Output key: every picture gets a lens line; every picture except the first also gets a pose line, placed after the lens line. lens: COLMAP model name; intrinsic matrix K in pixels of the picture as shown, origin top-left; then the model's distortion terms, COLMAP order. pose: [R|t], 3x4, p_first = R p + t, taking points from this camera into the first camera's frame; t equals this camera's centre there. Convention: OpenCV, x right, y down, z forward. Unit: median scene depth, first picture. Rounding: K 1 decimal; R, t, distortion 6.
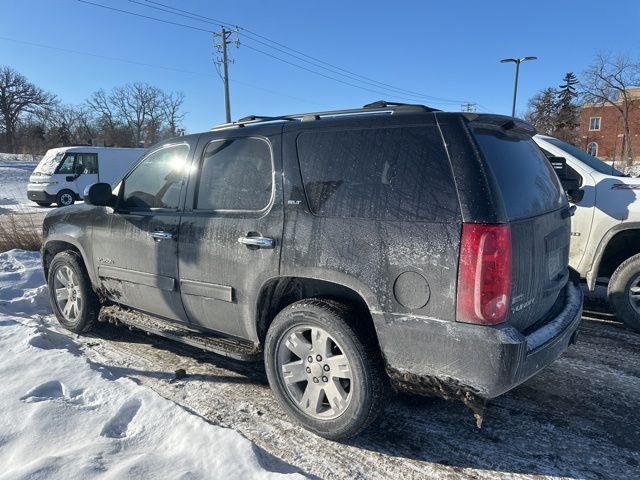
lens RADIAL K [[450.4, 0, 323.0], [0, 450.4, 242.5], [0, 0, 1]] dist [0.056186, -0.064468]
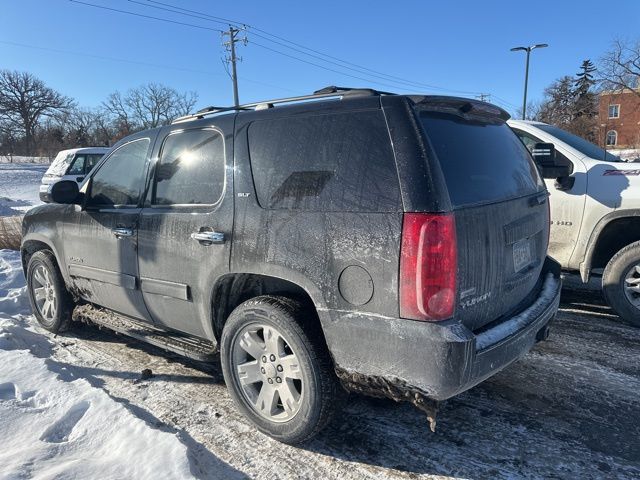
lens RADIAL K [[450.4, 0, 323.0], [0, 450.4, 242.5], [0, 0, 1]] dist [0.056186, -0.064468]
pose [[0.999209, -0.017123, -0.035890, 0.124832], [0.017422, 0.999816, 0.008035, 0.006721], [0.035745, -0.008654, 0.999323, 0.049923]]
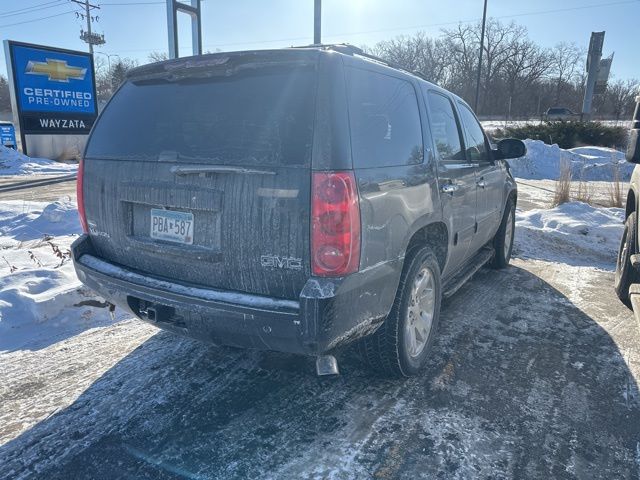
lens RADIAL K [[442.1, 0, 313.2], [0, 442.1, 246.9], [0, 0, 1]] dist [0.058744, -0.062135]
pose [[0.090458, 0.233306, -0.968187, 1.253877], [-0.163071, 0.962521, 0.216705, -0.130611], [0.982459, 0.138281, 0.125113, 1.086133]]
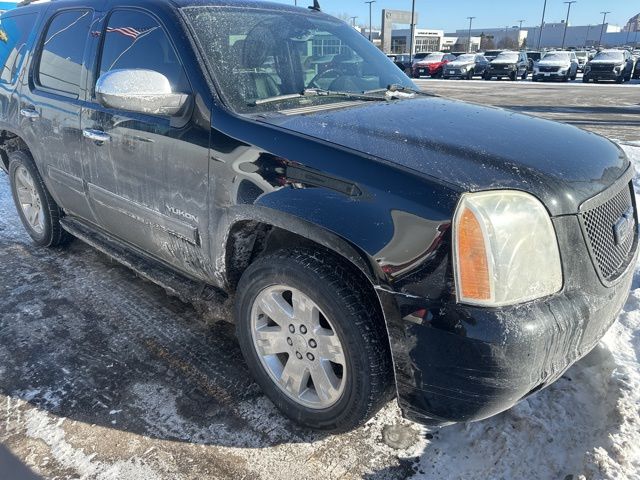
lens RADIAL K [[450.4, 0, 323.0], [0, 450.4, 242.5], [0, 0, 1]] dist [0.056186, -0.064468]
pose [[-0.998114, -0.033152, 0.051666, -0.495700], [-0.002224, 0.860616, 0.509249, -0.377179], [-0.061347, 0.508174, -0.859067, 2.556707]]
